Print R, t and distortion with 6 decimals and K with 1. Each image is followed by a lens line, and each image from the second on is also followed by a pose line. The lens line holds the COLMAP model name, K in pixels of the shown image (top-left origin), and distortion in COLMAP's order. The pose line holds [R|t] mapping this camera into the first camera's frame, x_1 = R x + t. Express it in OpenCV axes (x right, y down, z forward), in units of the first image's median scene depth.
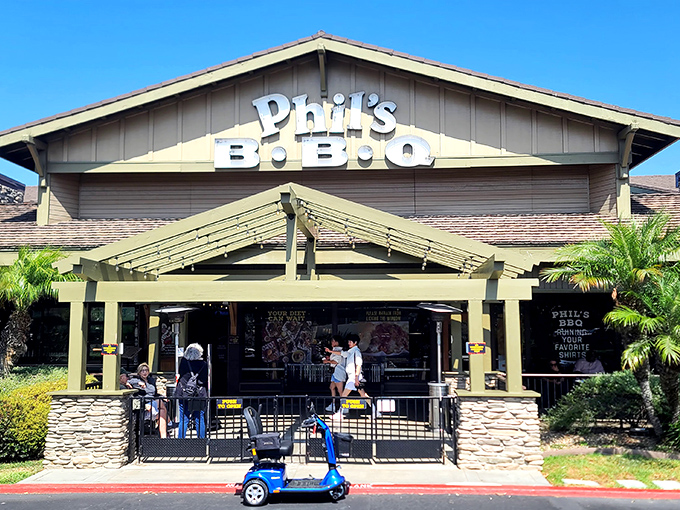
lens RADIAL K [[660.7, 0, 339.9], [0, 660.7, 284.2], [0, 0, 1]] dist [0.018155, 0.001286]
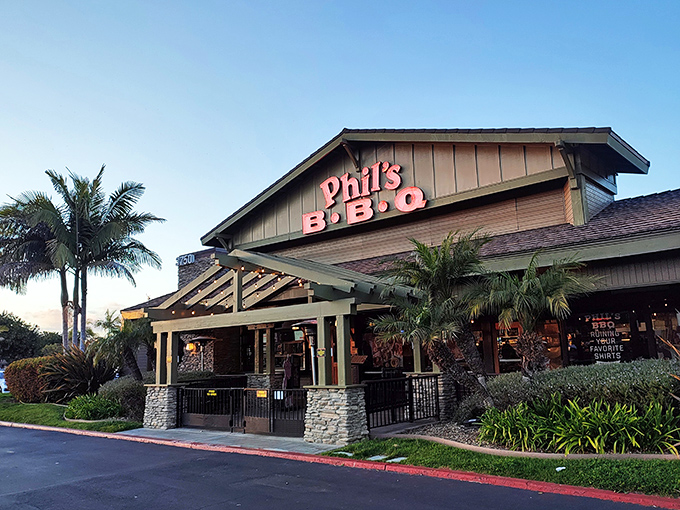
lens RADIAL K [[533.8, 0, 340.3], [0, 533.8, 263.0], [0, 0, 1]] dist [0.043816, -0.001177]
pose [[0.820467, -0.124246, -0.558030, 0.540436], [0.077900, 0.991291, -0.106176, 0.021265], [0.566362, 0.043643, 0.823000, 0.065344]]
